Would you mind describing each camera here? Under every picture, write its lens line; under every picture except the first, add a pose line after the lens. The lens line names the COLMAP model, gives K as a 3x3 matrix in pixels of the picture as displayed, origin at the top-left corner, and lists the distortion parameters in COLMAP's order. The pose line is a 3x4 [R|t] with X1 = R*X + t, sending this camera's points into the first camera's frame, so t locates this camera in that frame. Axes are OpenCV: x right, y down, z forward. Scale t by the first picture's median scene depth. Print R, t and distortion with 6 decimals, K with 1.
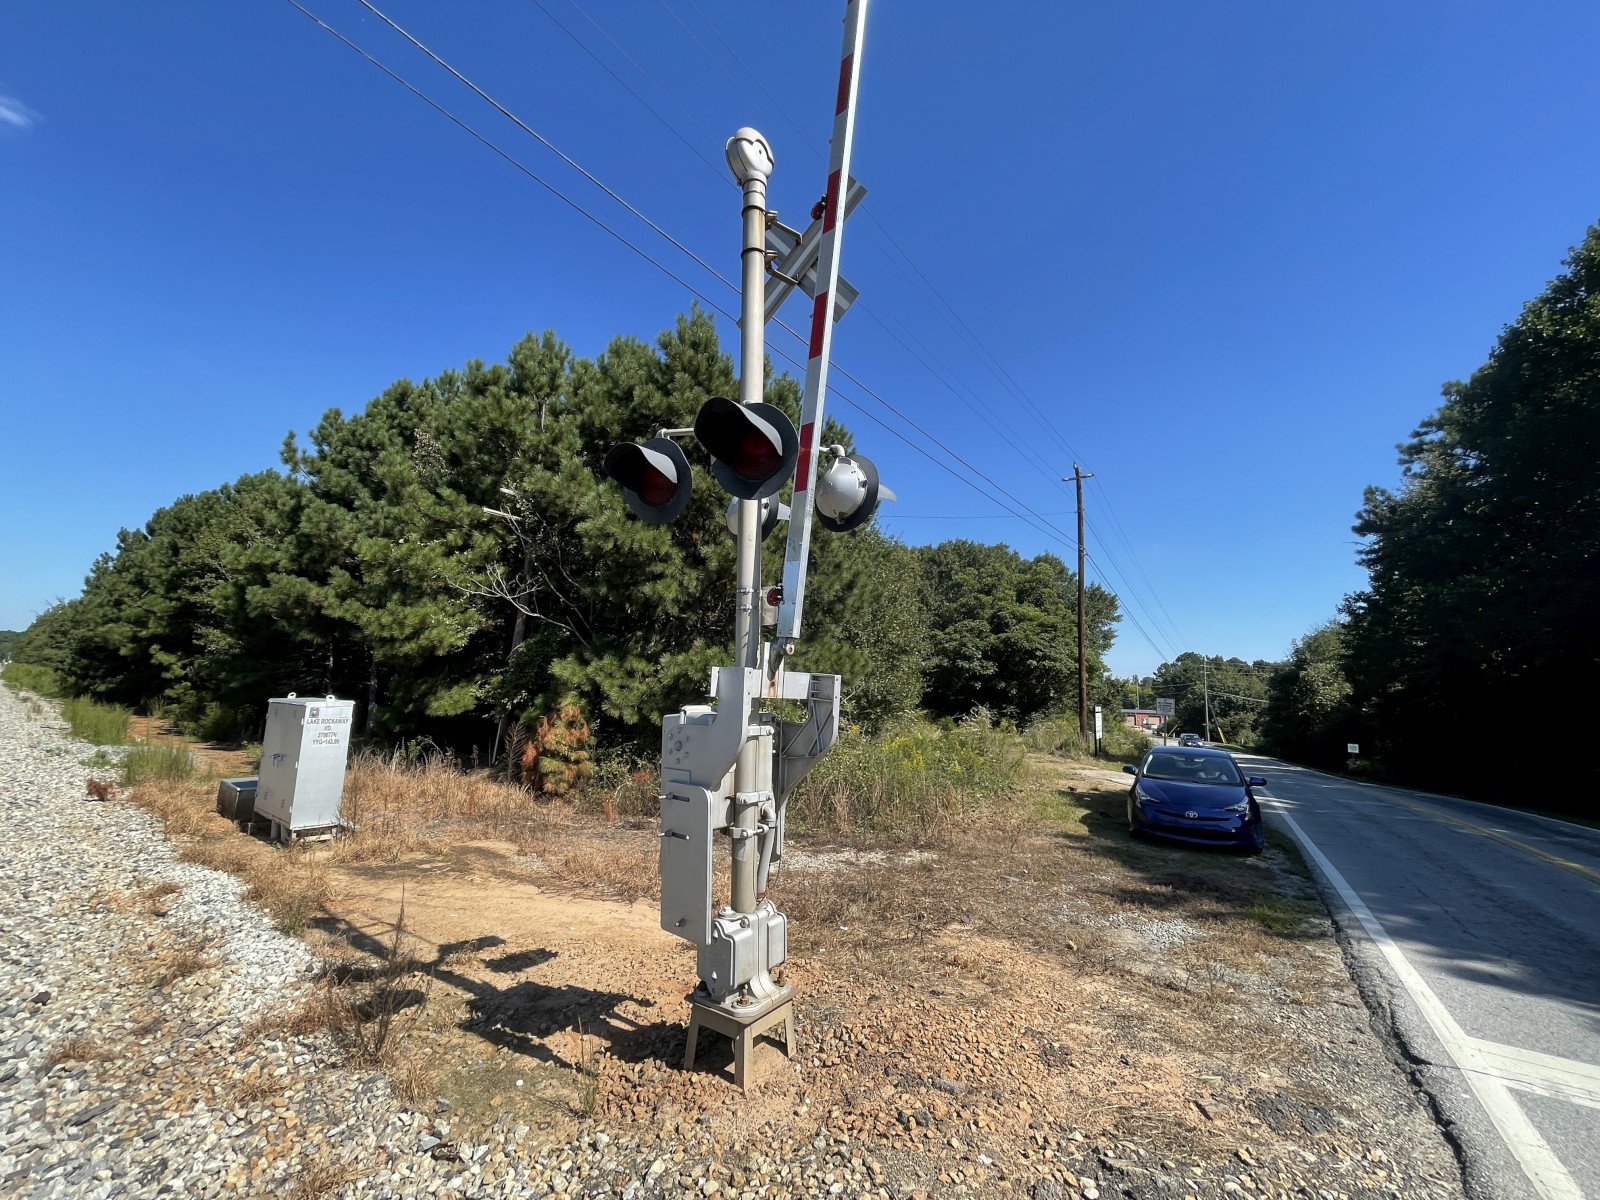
lens RADIAL K [[639.8, 0, 802.3], [0, 639.8, 595.6], [0, 0, 1]] dist [-0.008368, 0.000704]
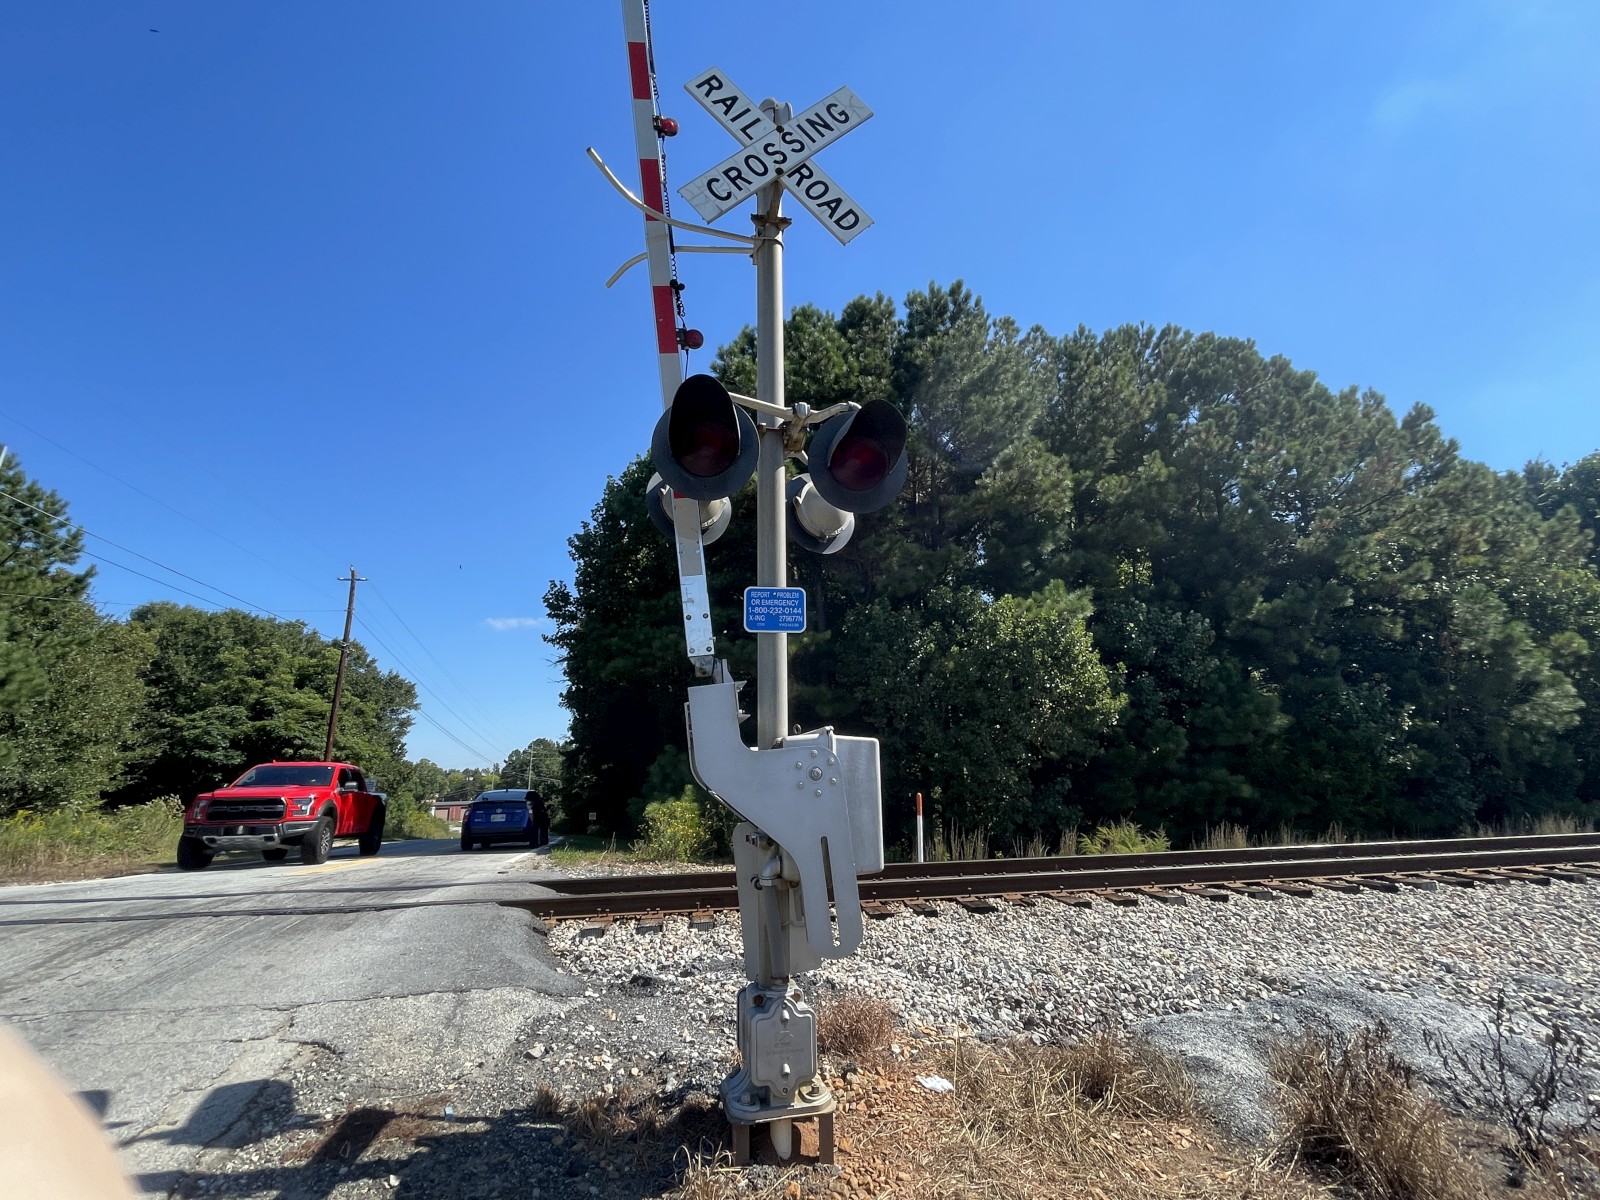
lens RADIAL K [[742.7, 0, 800.0], [0, 742.7, 600.0], [0, 0, 1]] dist [0.003161, 0.000381]
pose [[0.672750, 0.131362, 0.728115, 0.017099], [-0.061206, 0.990620, -0.122170, -0.031288], [-0.737333, 0.037625, 0.674480, -0.331840]]
